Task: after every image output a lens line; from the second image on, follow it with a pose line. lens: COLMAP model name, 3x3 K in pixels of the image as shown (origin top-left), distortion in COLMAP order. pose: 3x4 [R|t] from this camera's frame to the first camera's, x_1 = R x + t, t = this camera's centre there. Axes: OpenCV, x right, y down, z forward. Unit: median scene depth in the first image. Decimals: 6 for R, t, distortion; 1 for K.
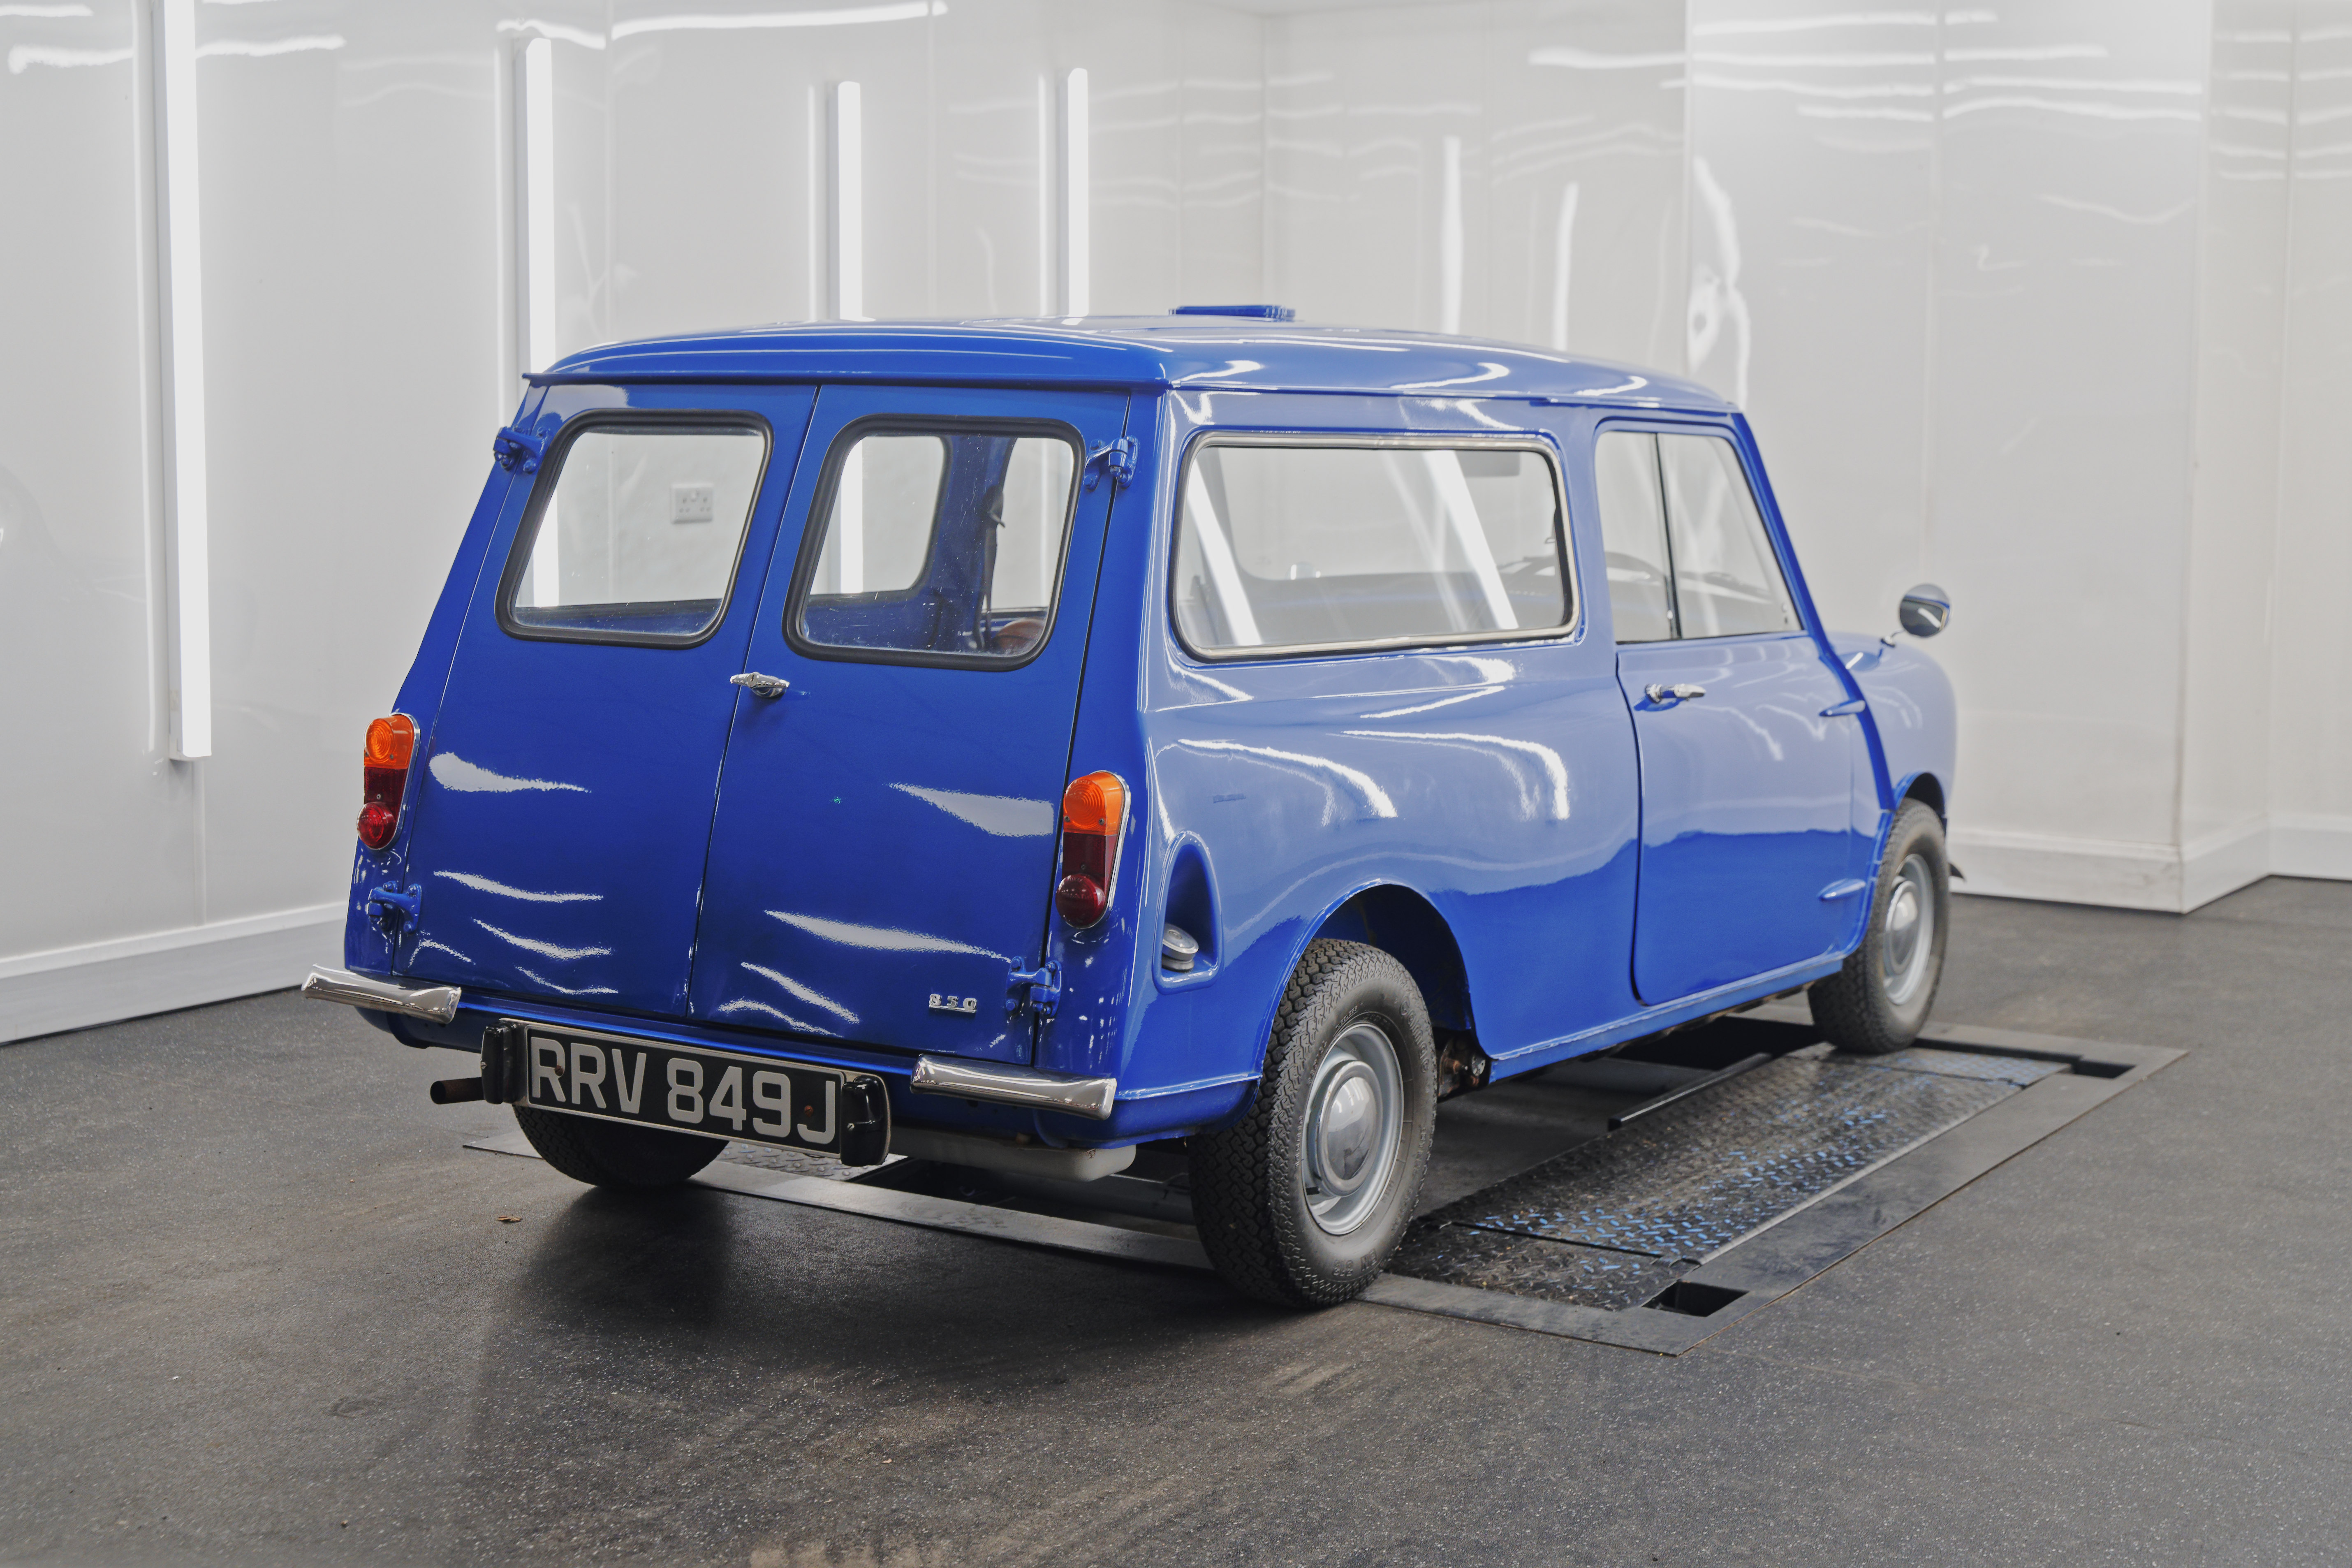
lens RADIAL K [[3233.5, 0, 1187.8], [0, 3233.5, 778.9], [0, 0, 1]] dist [-0.003491, 0.000000]
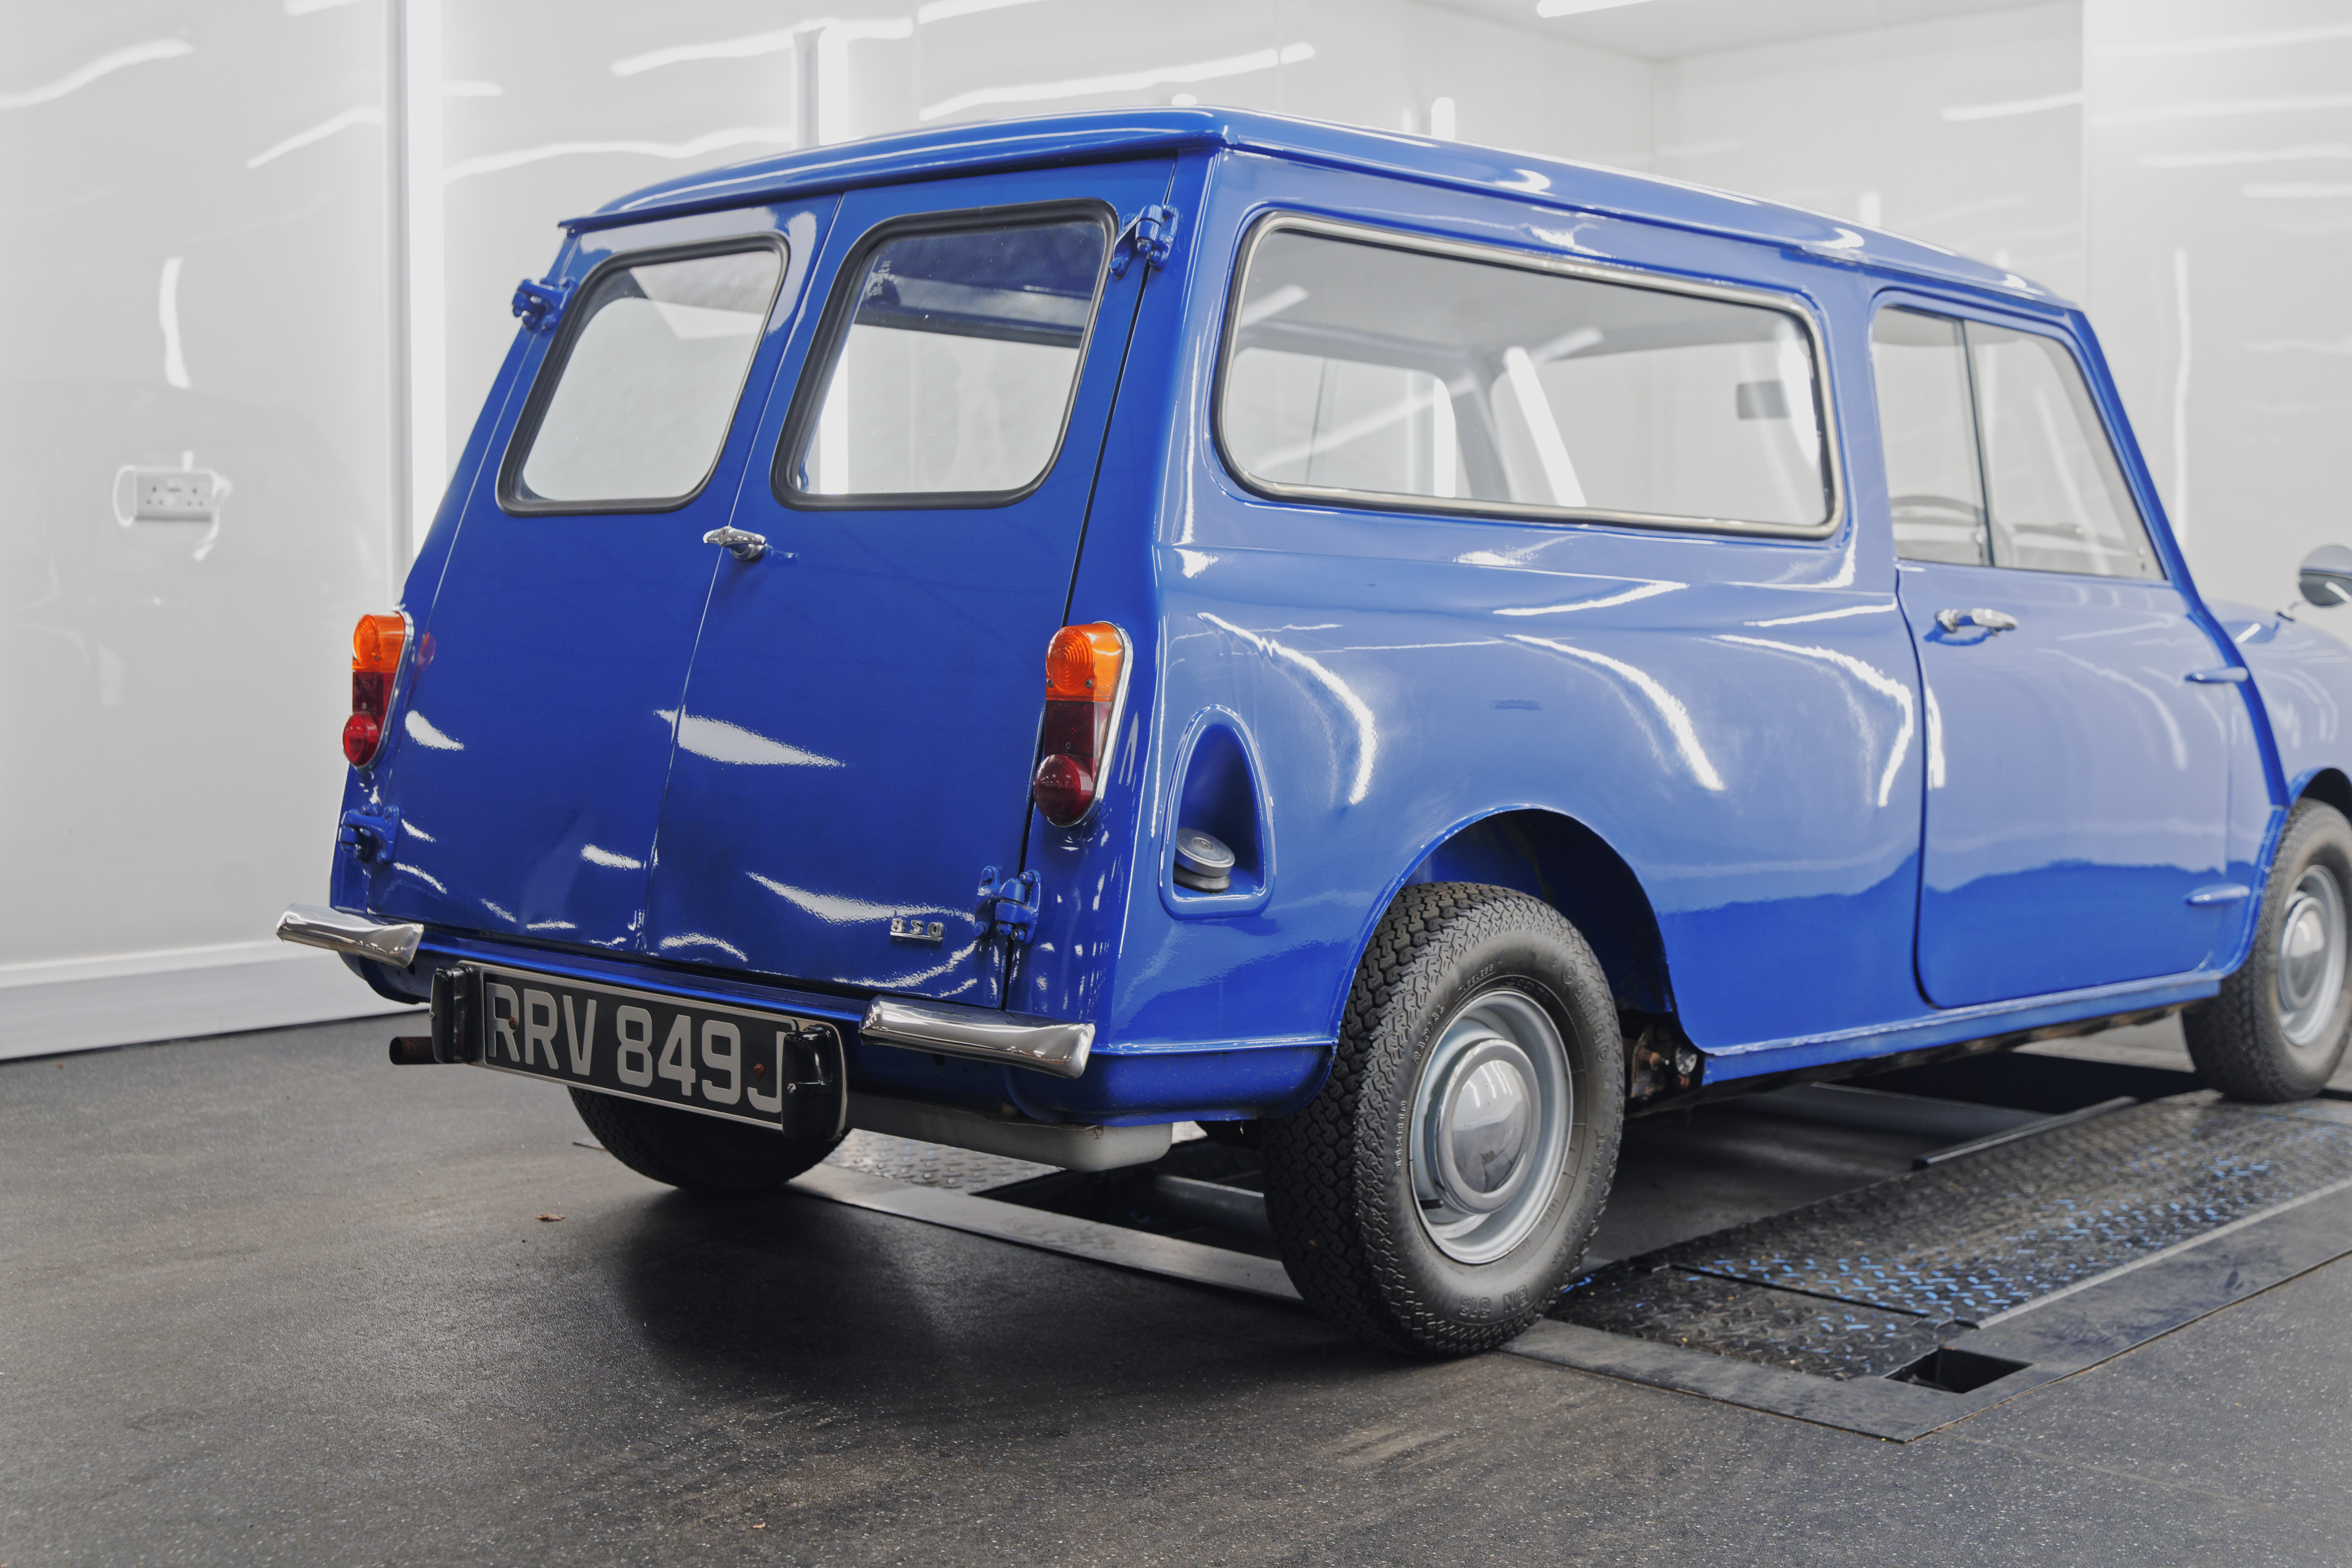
lens RADIAL K [[2844.6, 0, 1166.2], [0, 2844.6, 774.2], [0, 0, 1]] dist [-0.008141, 0.000000]
pose [[0.981179, 0.006189, -0.193001, 0.107922], [-0.016267, 0.998583, -0.050676, 0.061174], [0.192414, 0.052861, 0.979889, 0.322022]]
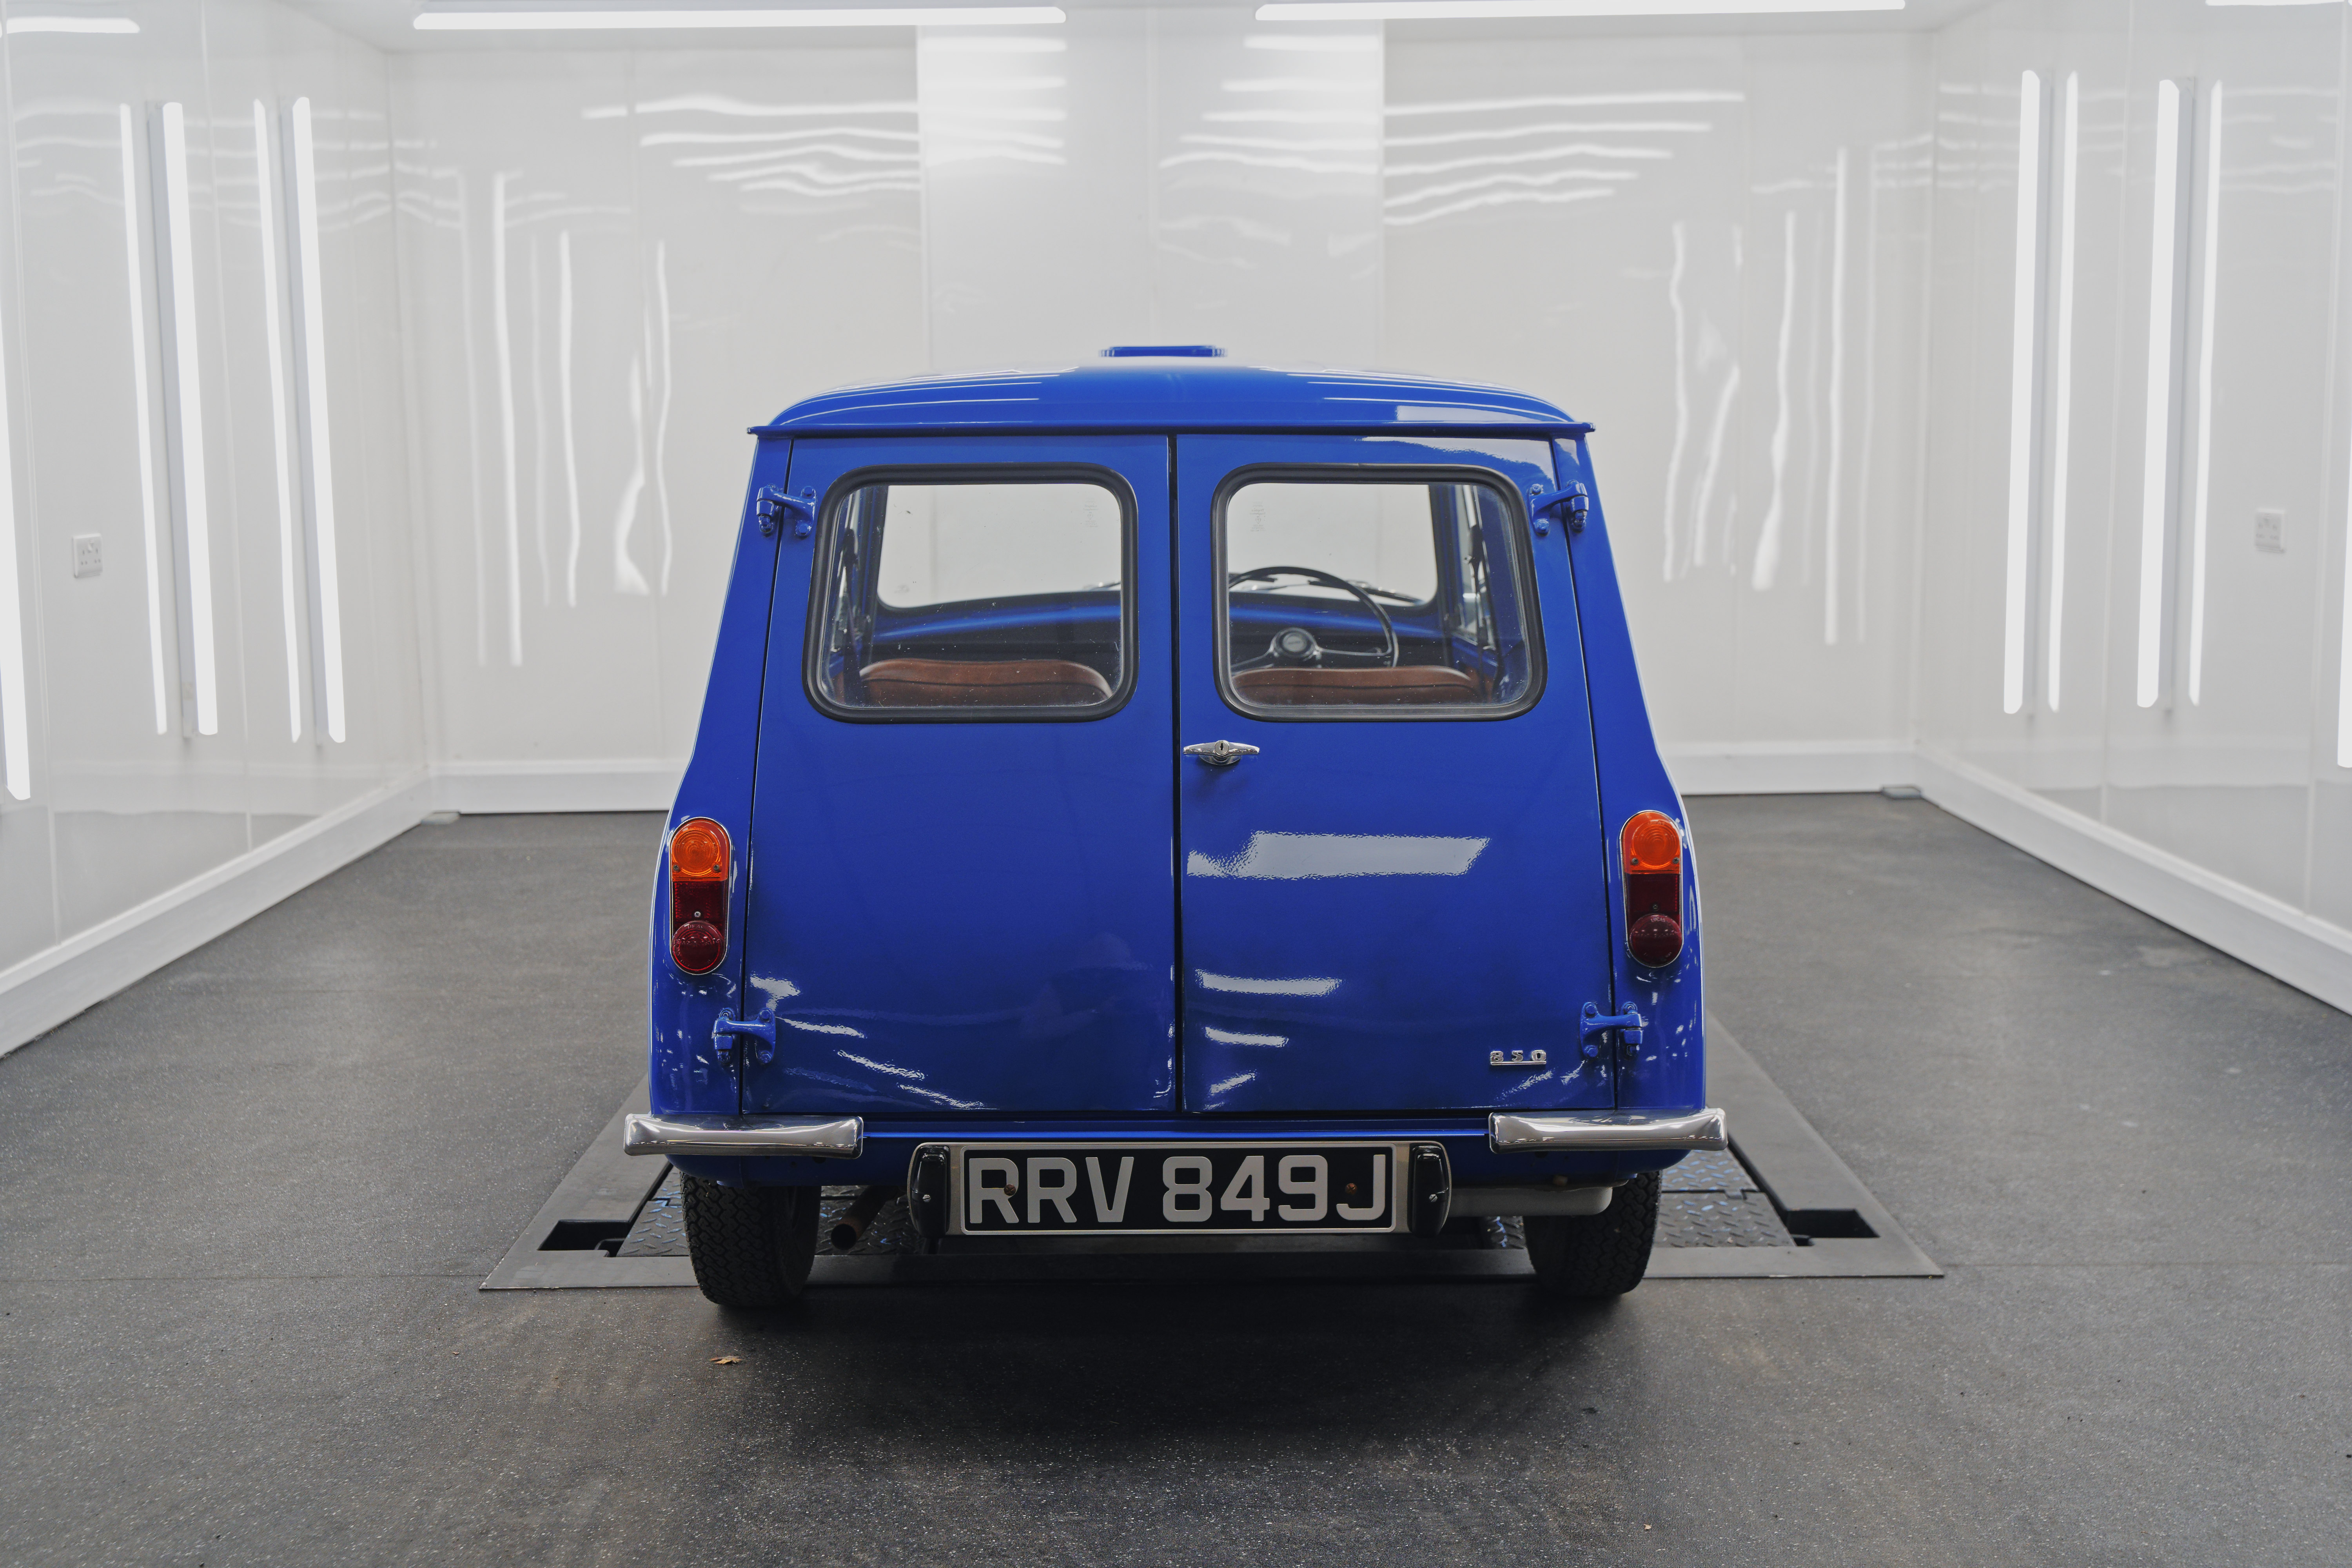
lens RADIAL K [[2702.0, 0, 1172.4], [0, 2702.0, 796.9], [0, 0, 1]] dist [0.023714, 0.000000]
pose [[0.856239, -0.094358, 0.507889, -0.537048], [0.080500, 0.995537, 0.049244, -0.055510], [-0.510269, -0.001279, 0.860014, 0.317365]]
